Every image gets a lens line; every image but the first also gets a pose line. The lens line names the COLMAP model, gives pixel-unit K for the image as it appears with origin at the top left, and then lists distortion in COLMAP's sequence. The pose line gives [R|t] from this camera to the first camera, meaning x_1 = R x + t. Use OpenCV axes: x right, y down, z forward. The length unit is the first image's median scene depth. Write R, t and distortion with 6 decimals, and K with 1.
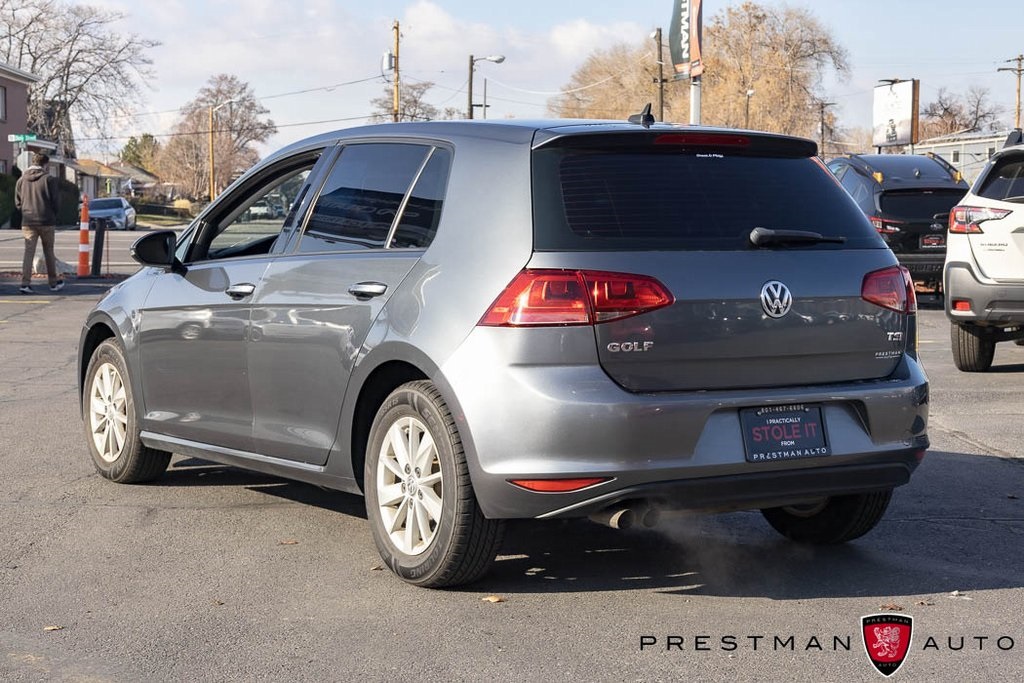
lens RADIAL K [[2007.3, 0, 511.5], [0, 2007.3, 339.3], [0, 0, 1]] dist [0.041102, 0.000000]
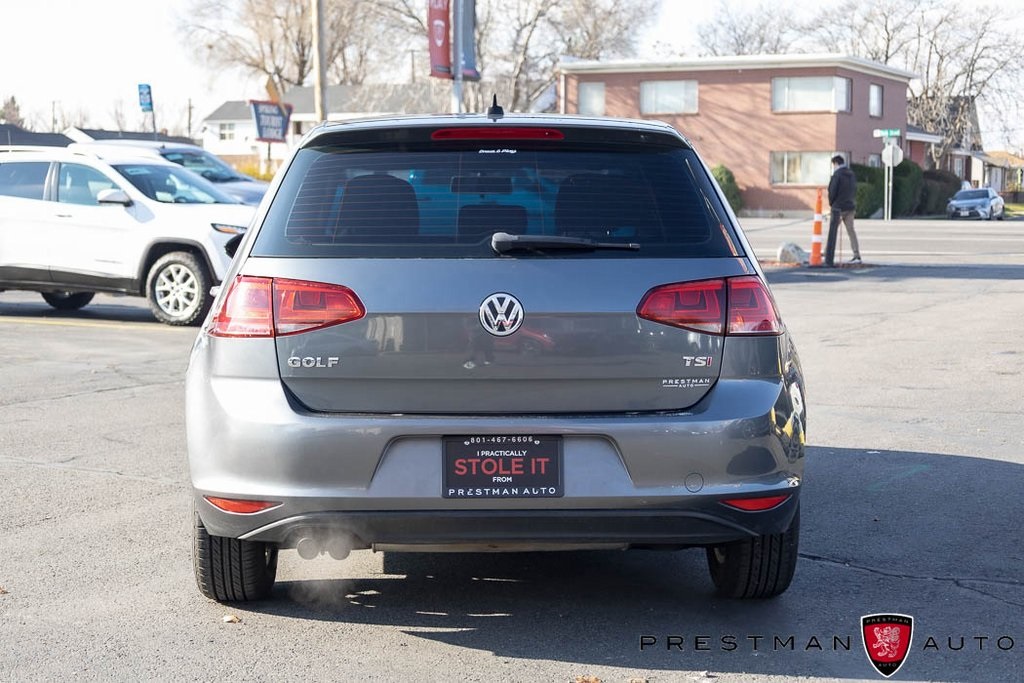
lens RADIAL K [[1862.1, 0, 511.6], [0, 1862.1, 344.1], [0, 0, 1]] dist [0.006353, 0.000000]
pose [[0.858429, 0.037063, -0.511591, 0.150319], [-0.029883, 0.999306, 0.022253, -0.006884], [0.512061, -0.003815, 0.858941, 0.082524]]
